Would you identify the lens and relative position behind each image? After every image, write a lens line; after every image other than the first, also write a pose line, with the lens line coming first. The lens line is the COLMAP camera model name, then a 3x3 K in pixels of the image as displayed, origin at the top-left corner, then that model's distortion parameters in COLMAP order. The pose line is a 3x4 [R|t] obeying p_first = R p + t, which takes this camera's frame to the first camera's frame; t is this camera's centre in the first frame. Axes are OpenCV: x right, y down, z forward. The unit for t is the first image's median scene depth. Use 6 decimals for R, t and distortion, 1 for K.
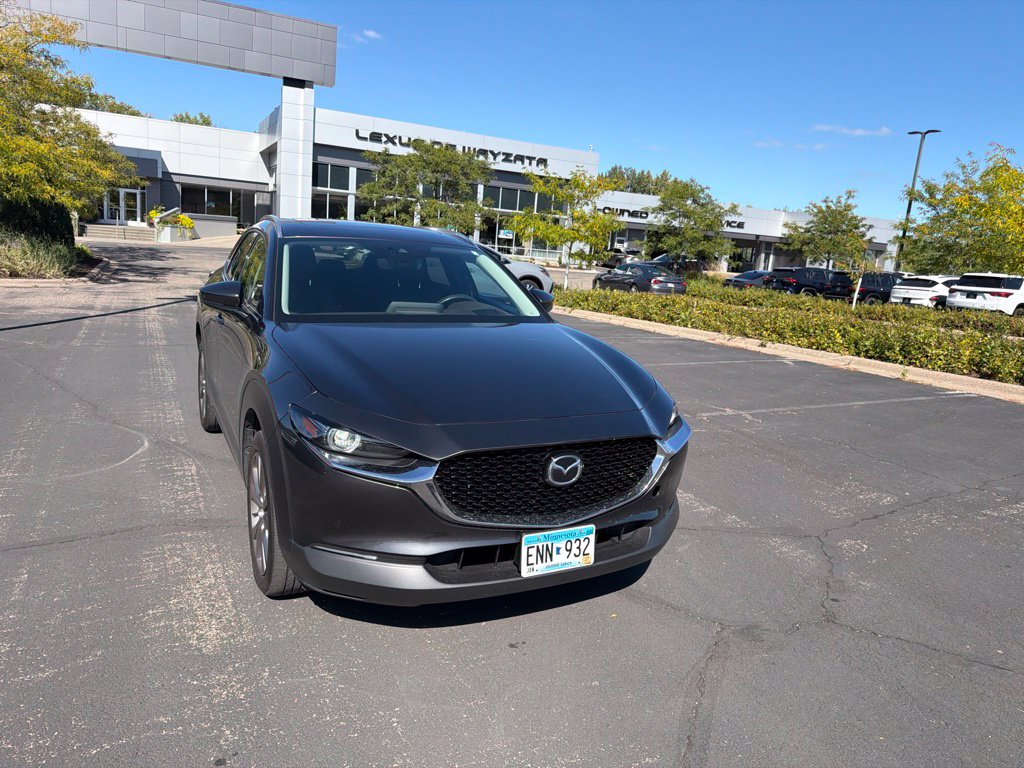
lens RADIAL K [[718.5, 0, 514.2], [0, 718.5, 378.9], [0, 0, 1]] dist [0.050484, -0.065829]
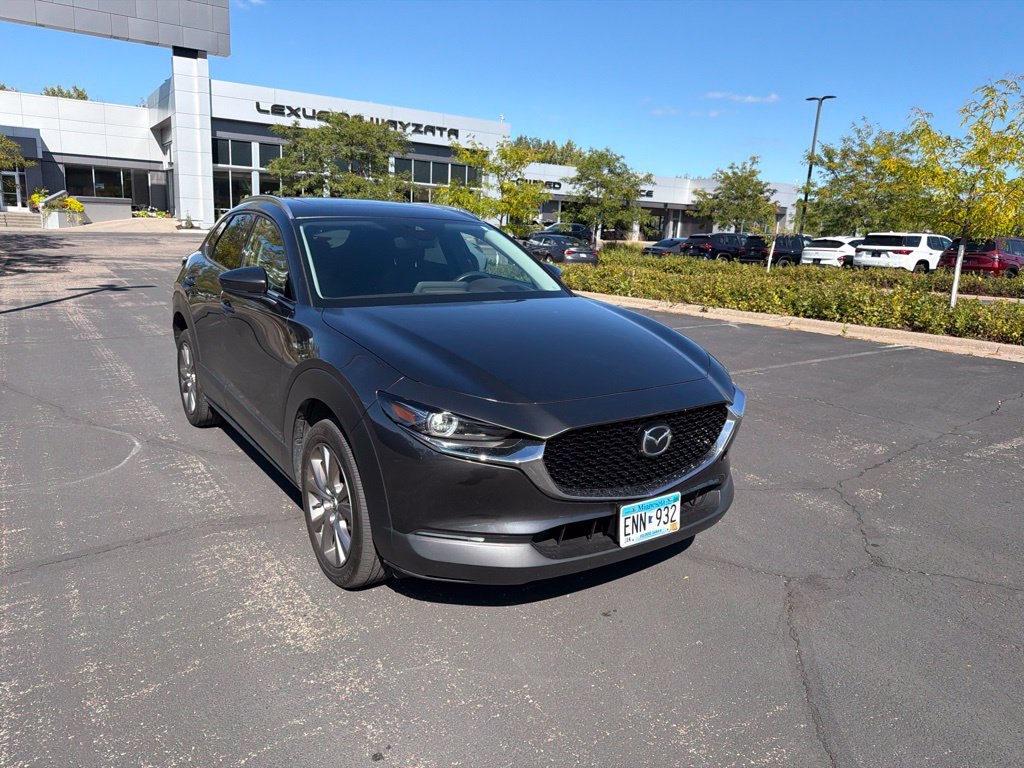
lens RADIAL K [[718.5, 0, 512.4], [0, 718.5, 386.3], [0, 0, 1]] dist [0.050484, -0.065829]
pose [[0.991820, -0.057554, 0.113930, -0.023062], [0.052343, 0.997464, 0.048216, -0.000894], [-0.116416, -0.041859, 0.992318, 0.001640]]
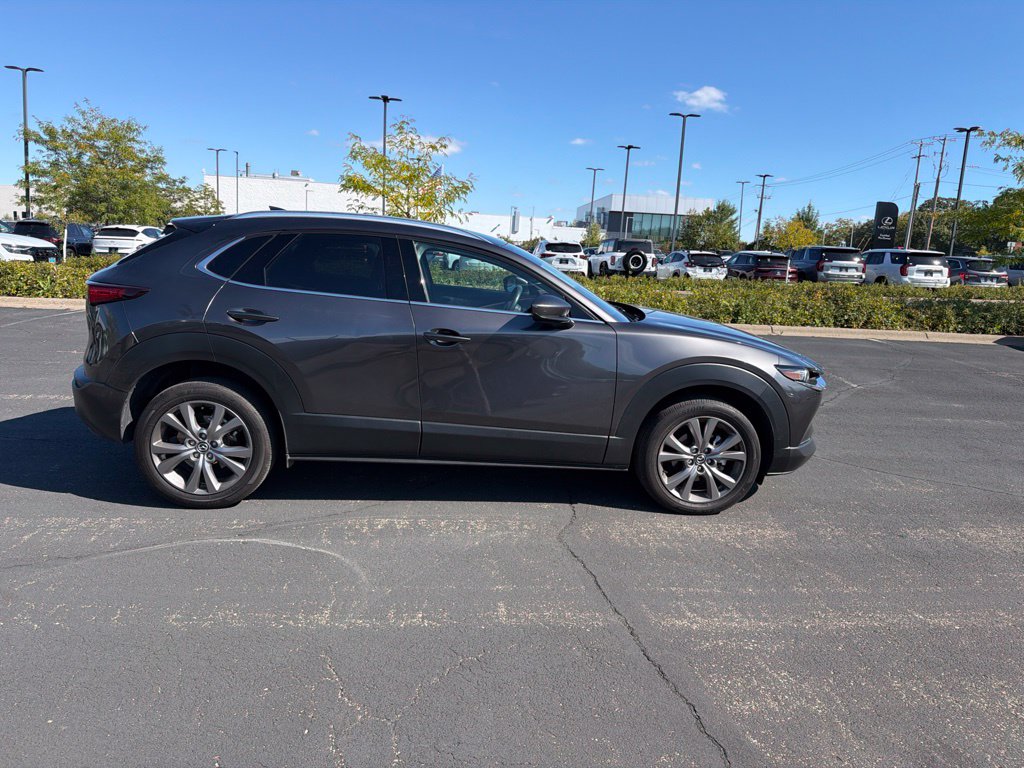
lens RADIAL K [[718.5, 0, 514.0], [0, 718.5, 385.6], [0, 0, 1]] dist [0.050484, -0.065829]
pose [[0.371991, -0.217758, 0.902333, -0.185144], [0.135302, 0.974432, 0.179378, -0.026642], [-0.918322, 0.055360, 0.391943, 0.087927]]
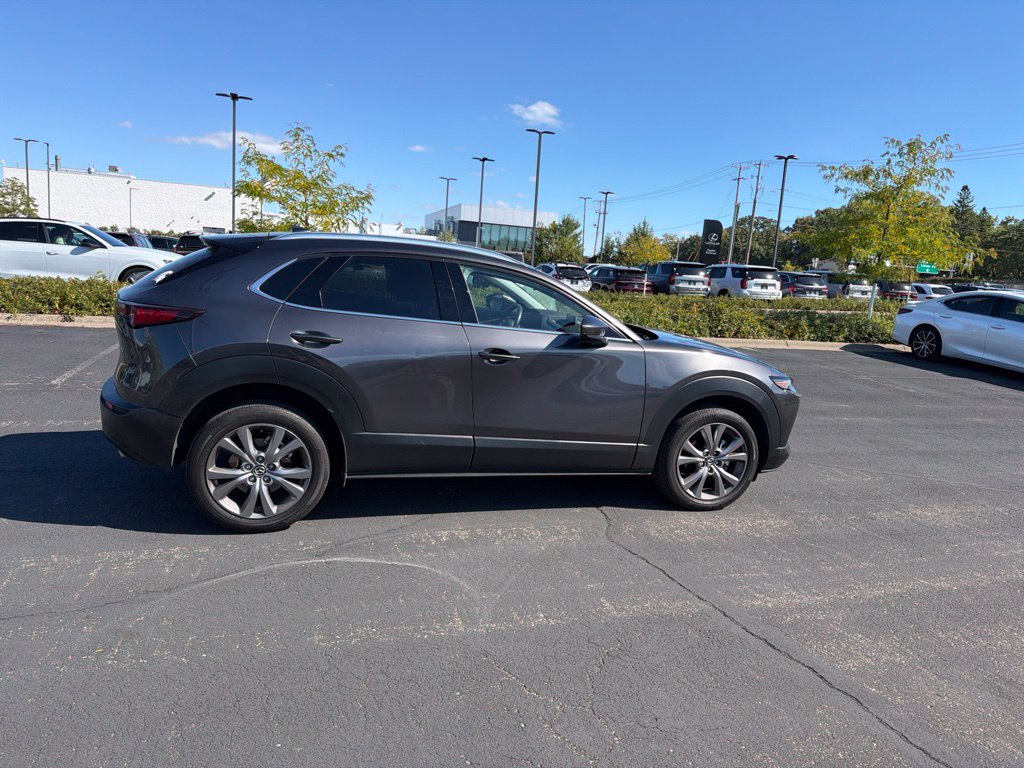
lens RADIAL K [[718.5, 0, 512.4], [0, 718.5, 397.5], [0, 0, 1]] dist [0.050484, -0.065829]
pose [[0.168444, -0.228864, 0.958774, -0.204776], [0.117449, 0.970403, 0.211006, -0.035036], [-0.978689, 0.077064, 0.190338, 0.124070]]
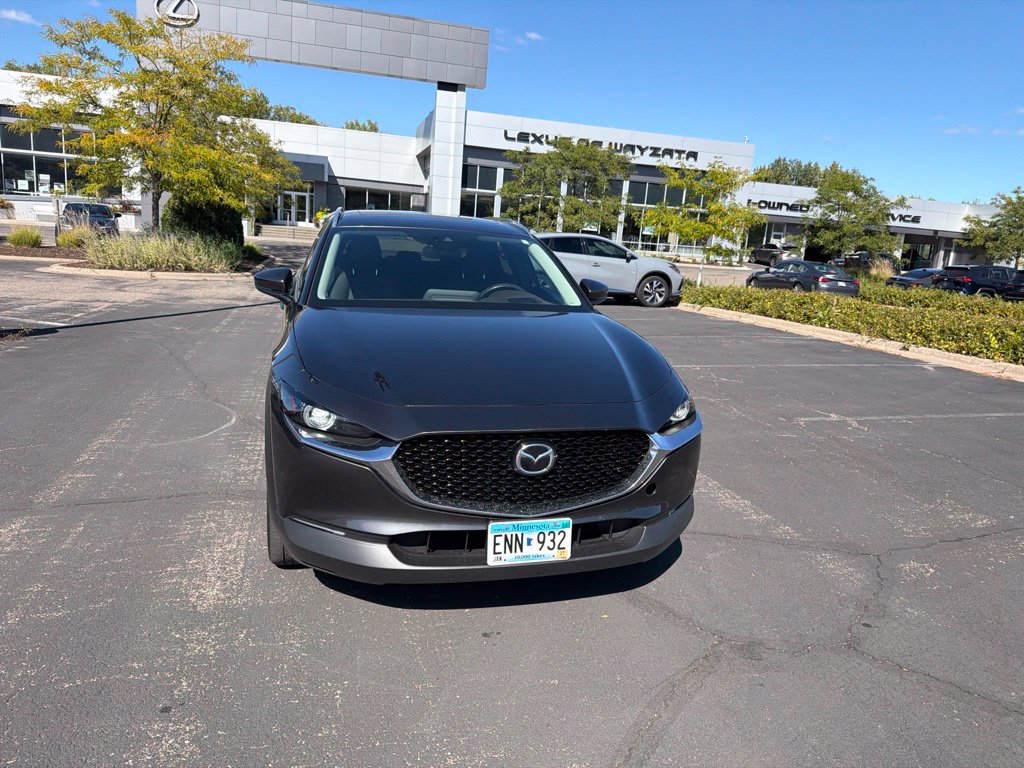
lens RADIAL K [[718.5, 0, 514.0], [0, 718.5, 381.5], [0, 0, 1]] dist [0.050484, -0.065829]
pose [[0.978537, 0.035218, -0.203041, 0.022288], [-0.034110, 0.999378, 0.008954, 0.001420], [0.203230, -0.001836, 0.979129, 0.004535]]
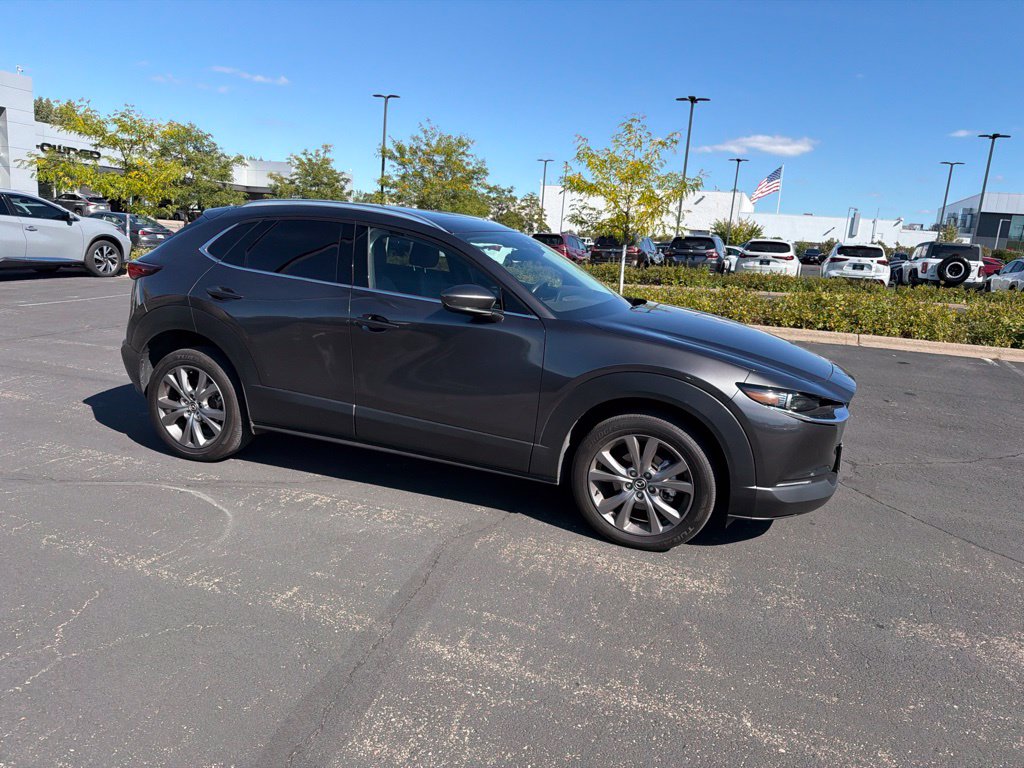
lens RADIAL K [[718.5, 0, 512.9], [0, 718.5, 394.0], [0, 0, 1]] dist [0.050484, -0.065829]
pose [[0.736156, -0.164159, 0.656602, -0.136608], [0.104137, 0.986060, 0.129773, -0.014304], [-0.668753, -0.027157, 0.742989, 0.032389]]
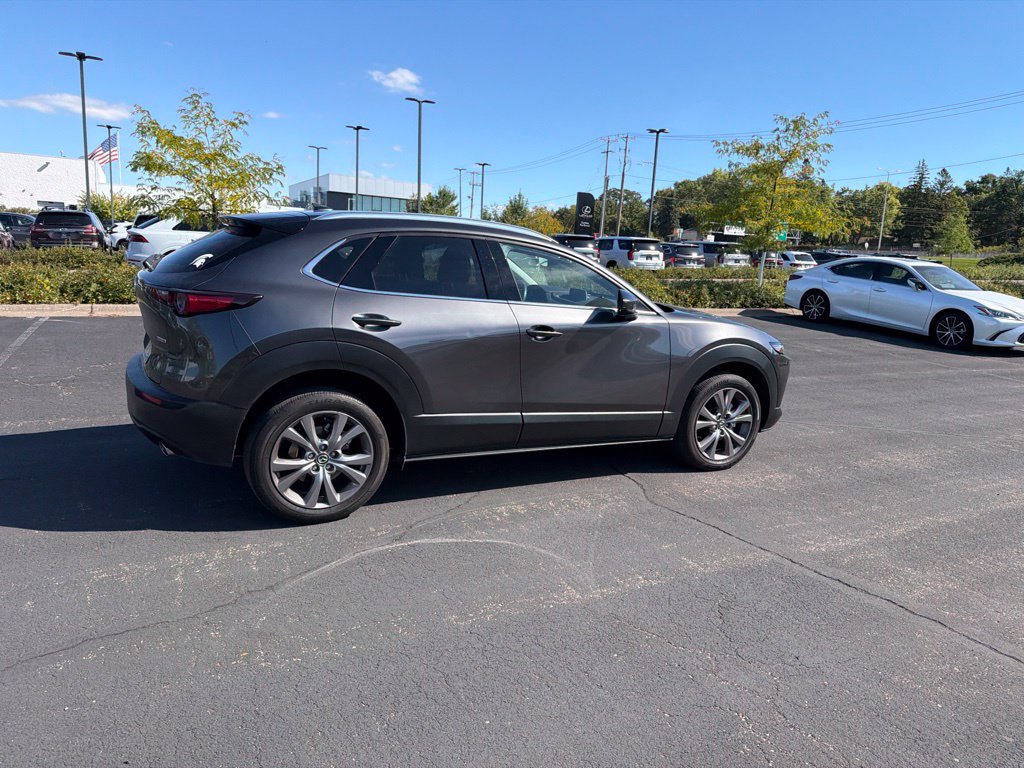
lens RADIAL K [[718.5, 0, 513.3], [0, 718.5, 400.4], [0, 0, 1]] dist [0.050484, -0.065829]
pose [[-0.009628, -0.271379, 0.962424, -0.210185], [0.122617, 0.954885, 0.270480, -0.040382], [-0.992407, 0.120613, 0.024082, 0.158792]]
